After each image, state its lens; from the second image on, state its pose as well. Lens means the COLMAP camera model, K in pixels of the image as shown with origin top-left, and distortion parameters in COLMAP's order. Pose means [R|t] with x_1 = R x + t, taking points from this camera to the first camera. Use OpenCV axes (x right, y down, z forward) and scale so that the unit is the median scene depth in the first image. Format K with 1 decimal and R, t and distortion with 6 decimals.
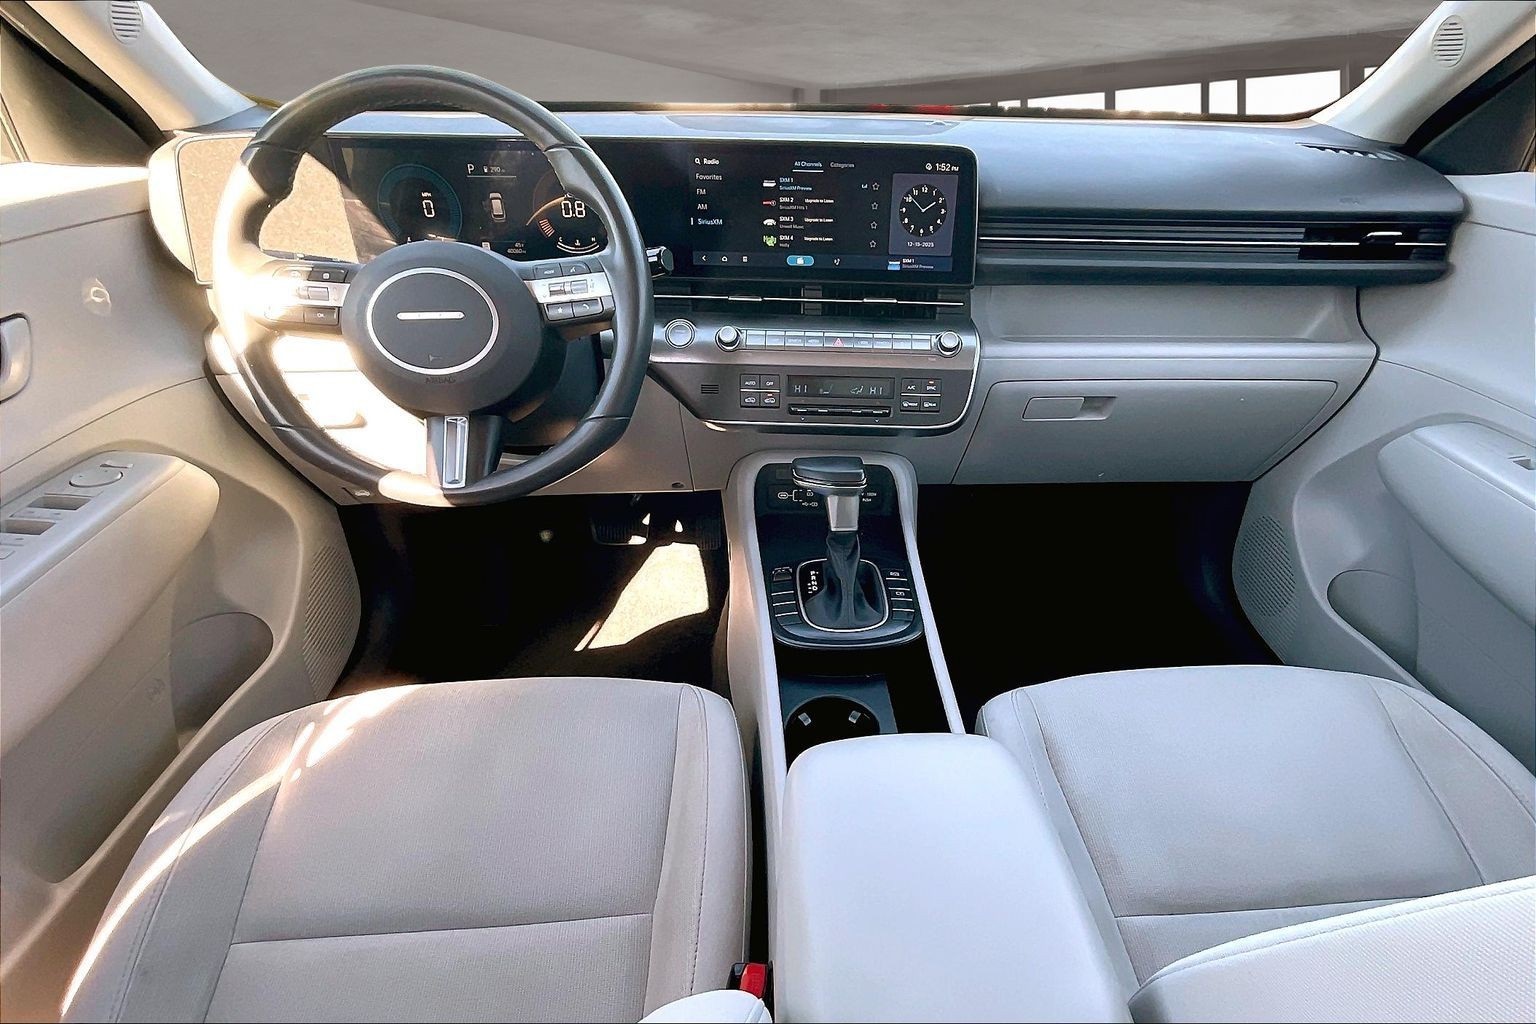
lens RADIAL K [[761.5, 0, 823.9], [0, 761.5, 608.1], [0, 0, 1]] dist [-0.014498, -0.000572]
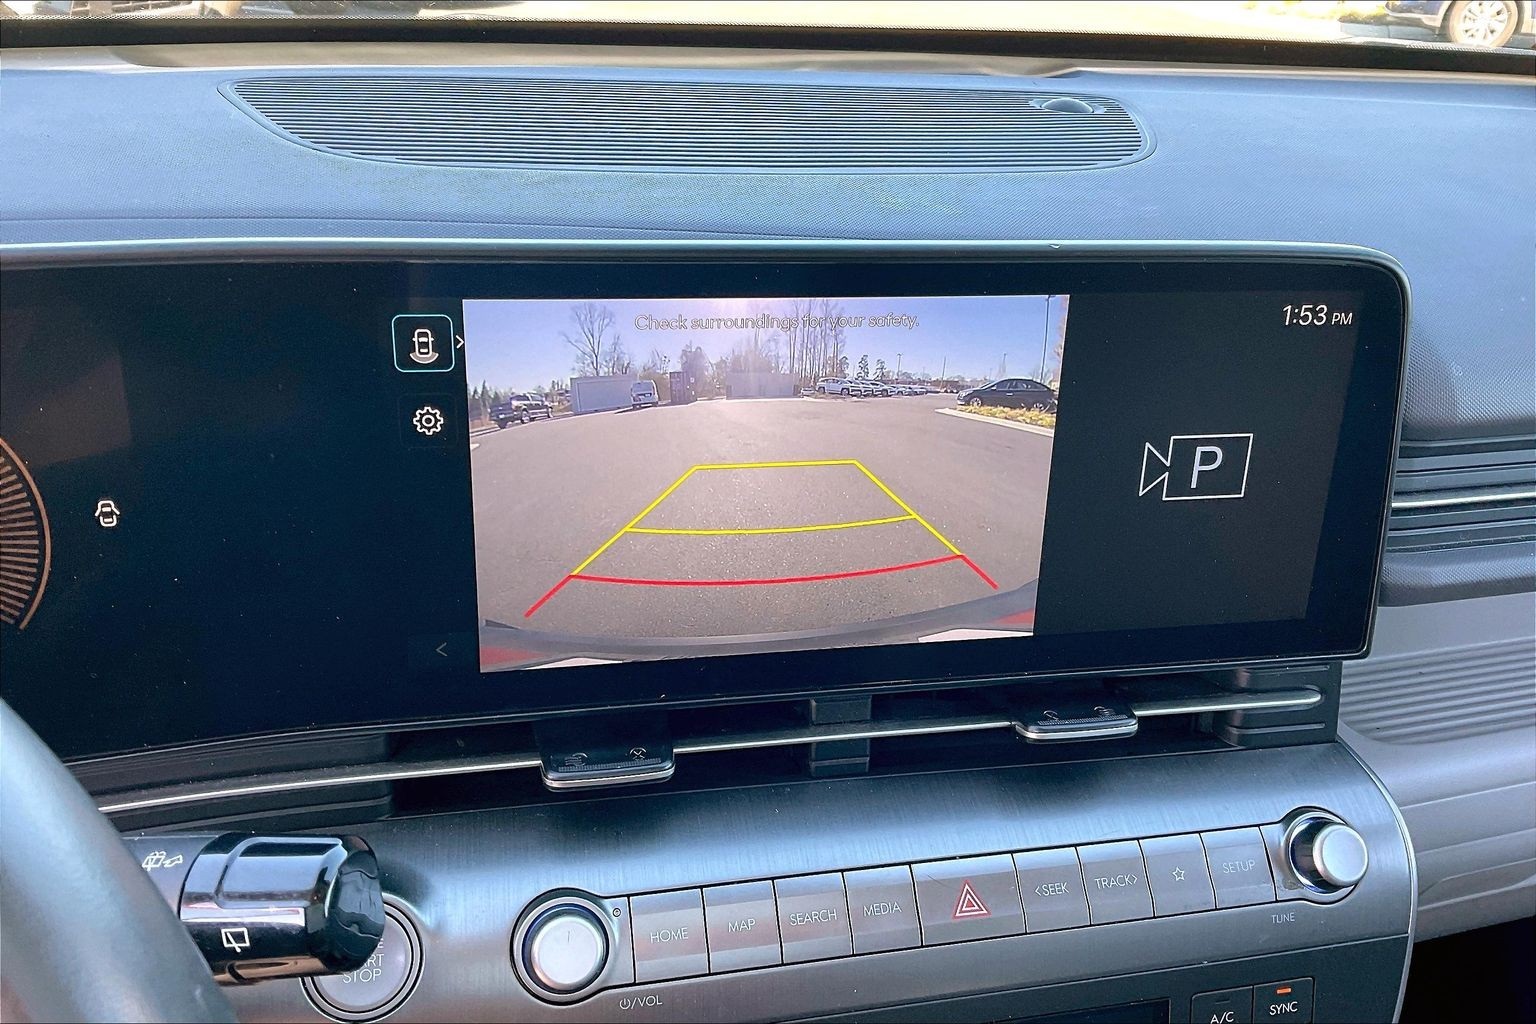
lens RADIAL K [[1264.9, 0, 774.0], [0, 1264.9, 516.9], [0, 0, 1]] dist [0.094735, -0.183124]
pose [[0.970369, -0.075702, 0.229463, -0.149545], [0.110646, 0.983451, -0.143459, -0.443313], [-0.214806, 0.164598, 0.962687, 0.568123]]
